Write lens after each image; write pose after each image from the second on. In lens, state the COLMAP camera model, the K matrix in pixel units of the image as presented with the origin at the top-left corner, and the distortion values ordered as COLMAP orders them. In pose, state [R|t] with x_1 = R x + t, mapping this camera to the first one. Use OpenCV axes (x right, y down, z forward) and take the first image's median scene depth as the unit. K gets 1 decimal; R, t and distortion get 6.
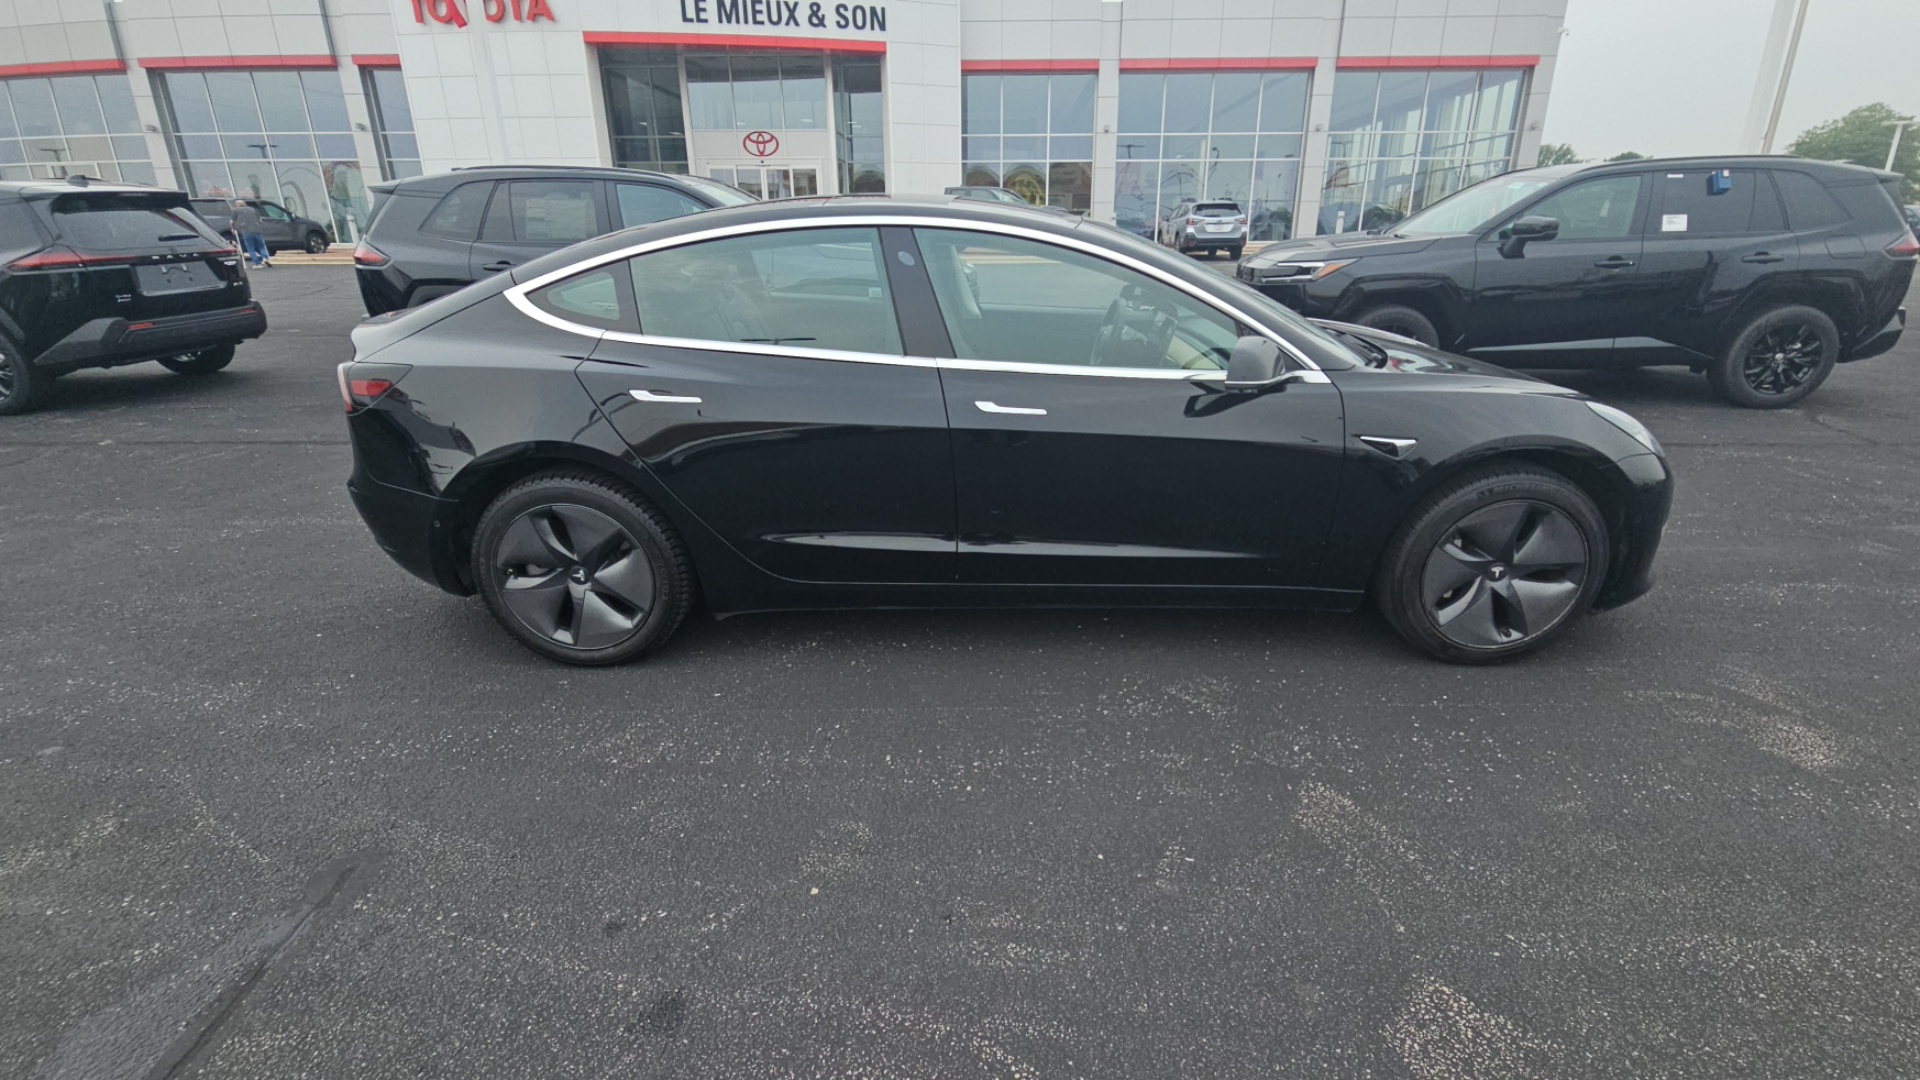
lens RADIAL K [[859.9, 0, 981.2], [0, 859.9, 535.8], [0, 0, 1]] dist [0.009277, -0.007242]
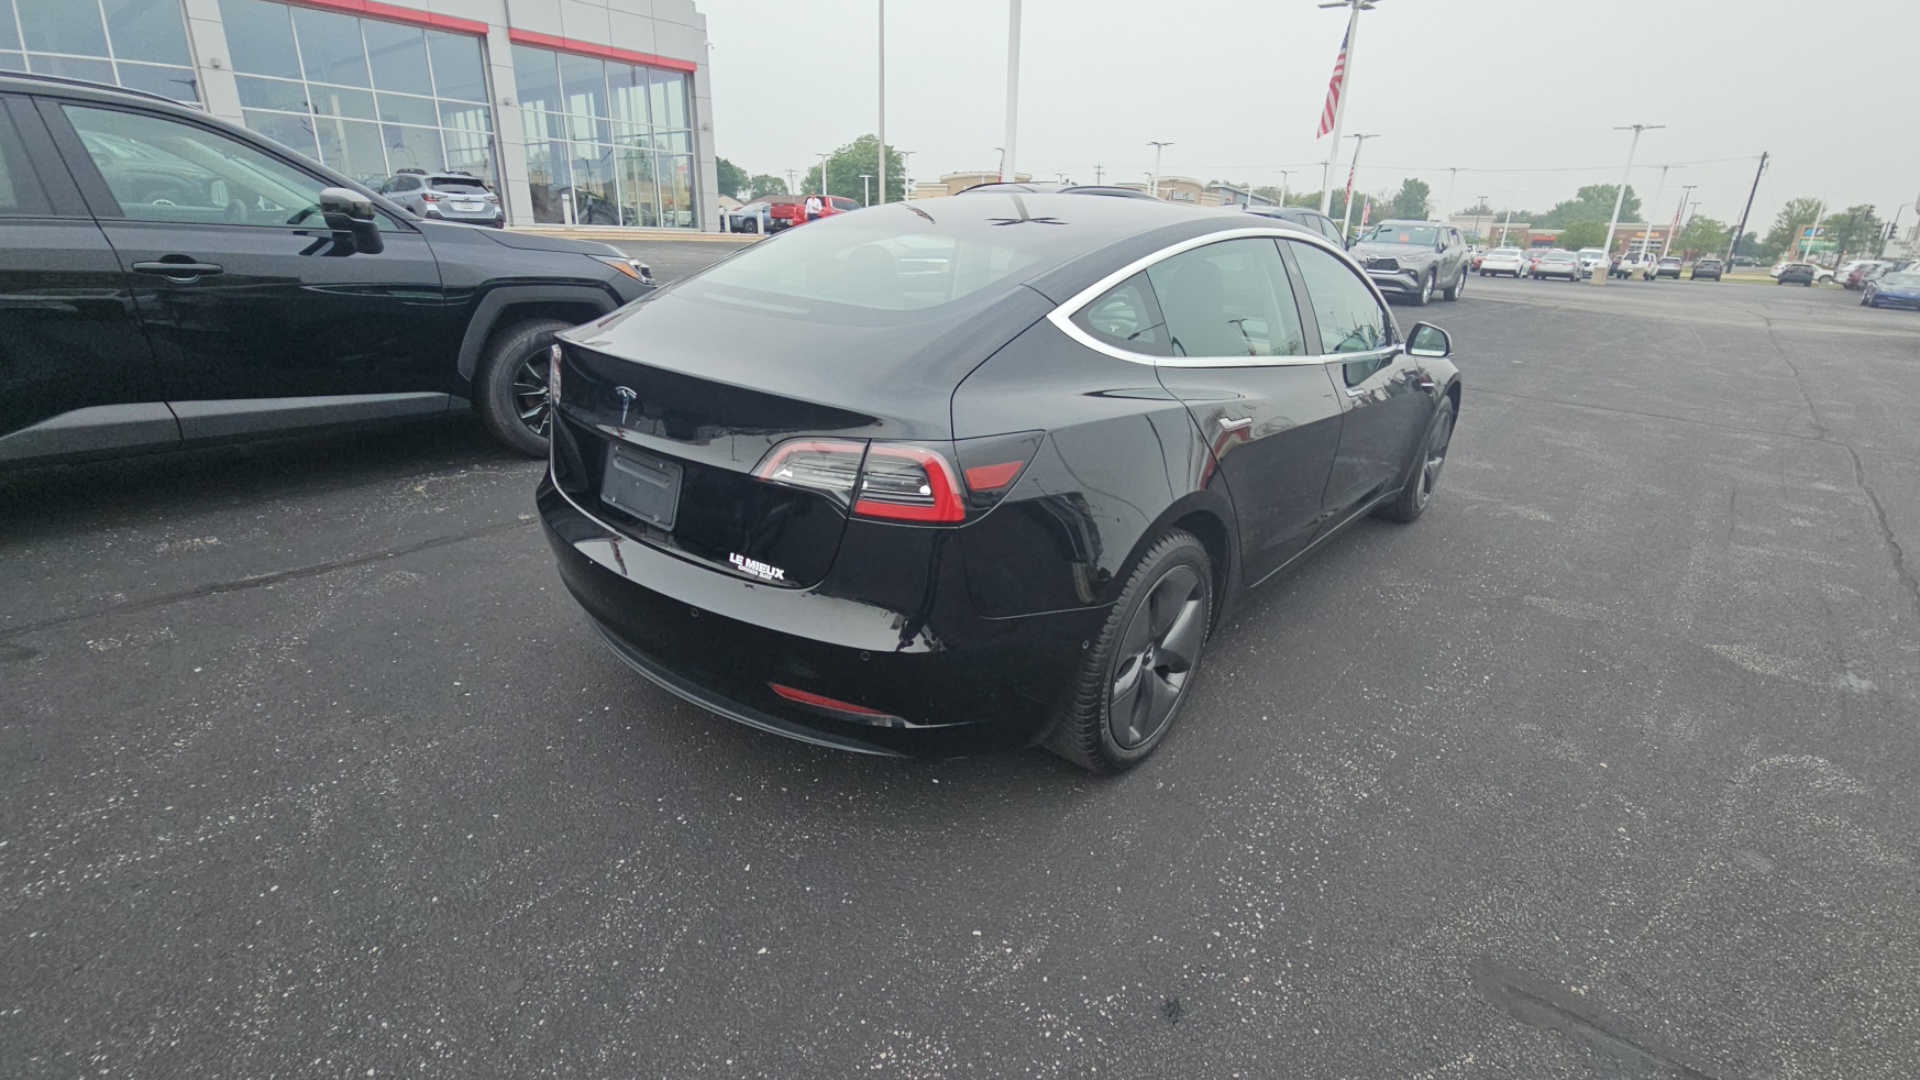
lens RADIAL K [[859.9, 0, 978.6], [0, 859.9, 534.7], [0, 0, 1]] dist [0.009277, -0.007242]
pose [[0.623680, -0.236153, 0.745155, -0.111464], [0.223515, 0.967348, 0.119493, -0.019253], [-0.749043, 0.092028, 0.656099, 0.055073]]
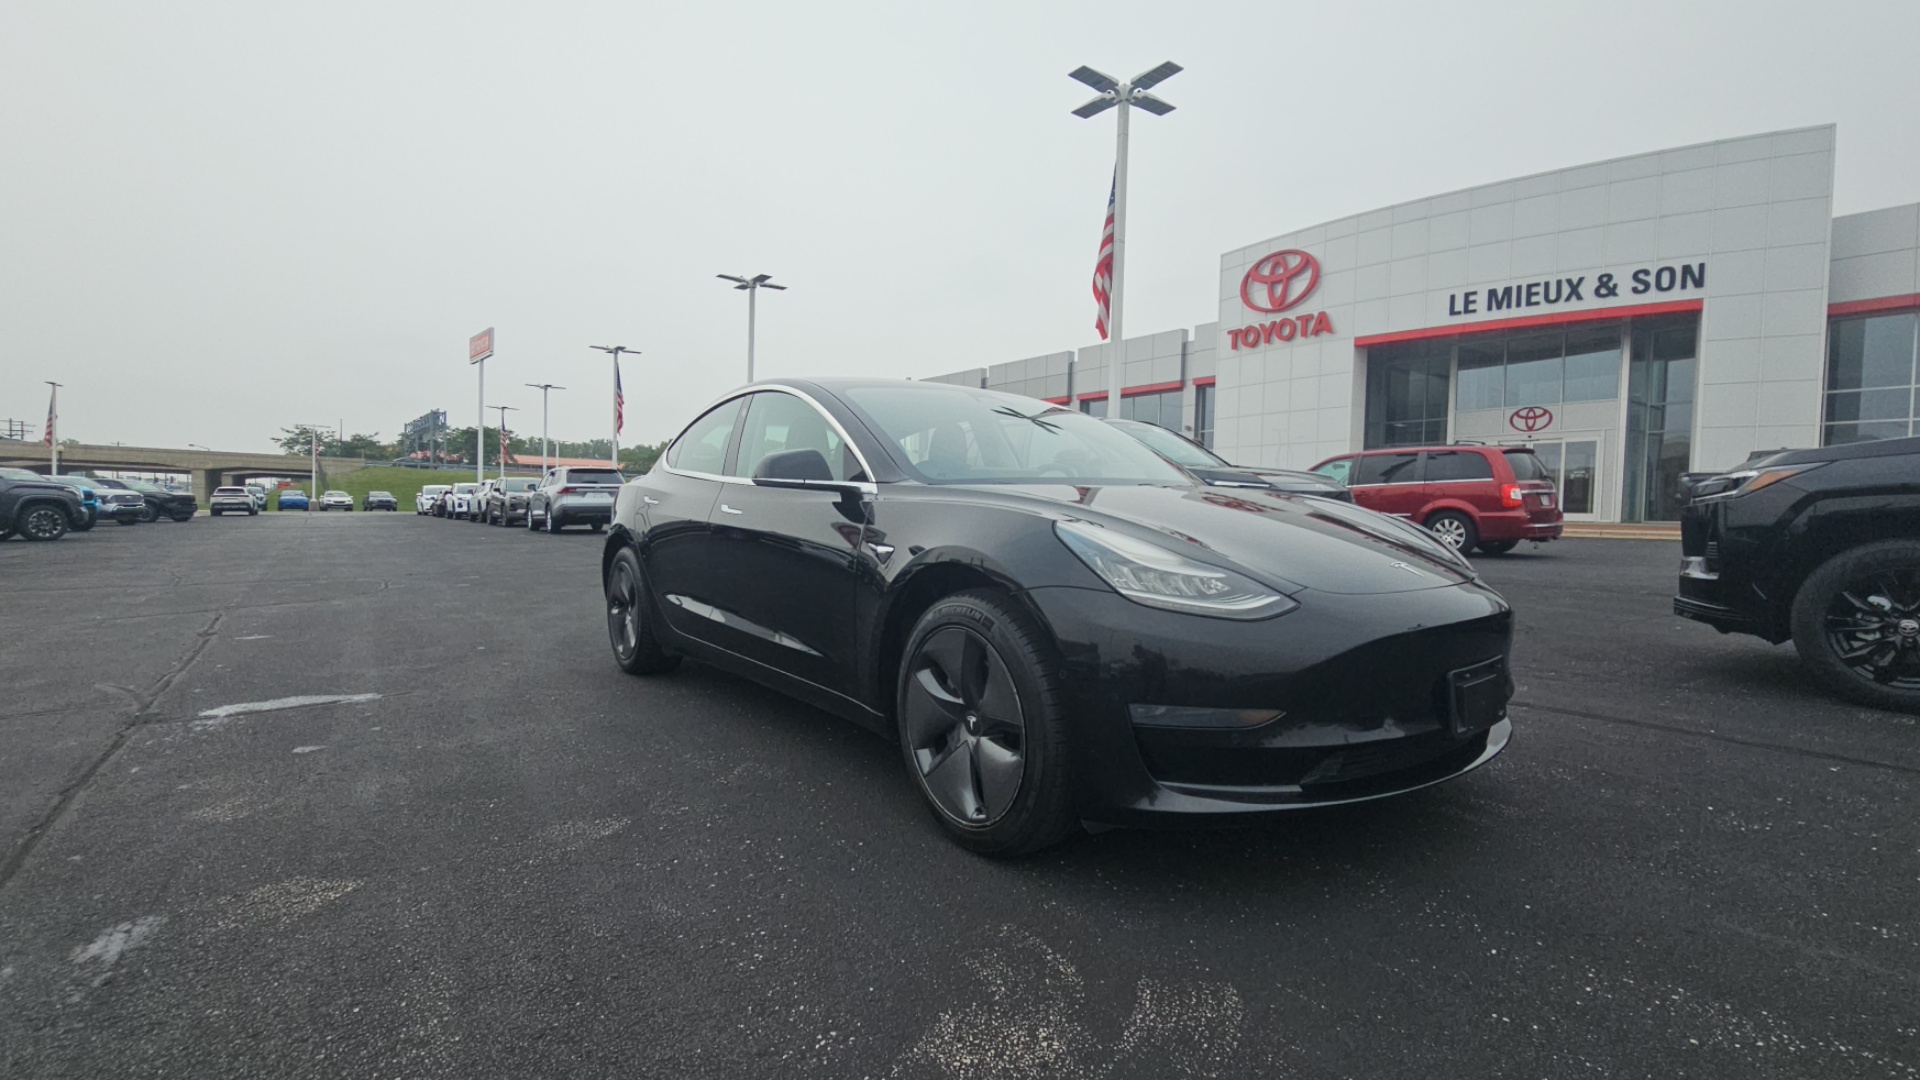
lens RADIAL K [[859.9, 0, 980.5], [0, 859.9, 541.6], [0, 0, 1]] dist [0.009277, -0.007242]
pose [[0.628180, 0.043524, -0.776849, 0.116625], [-0.279592, 0.944372, -0.173176, 0.001845], [0.726098, 0.325987, 0.605405, 0.043861]]
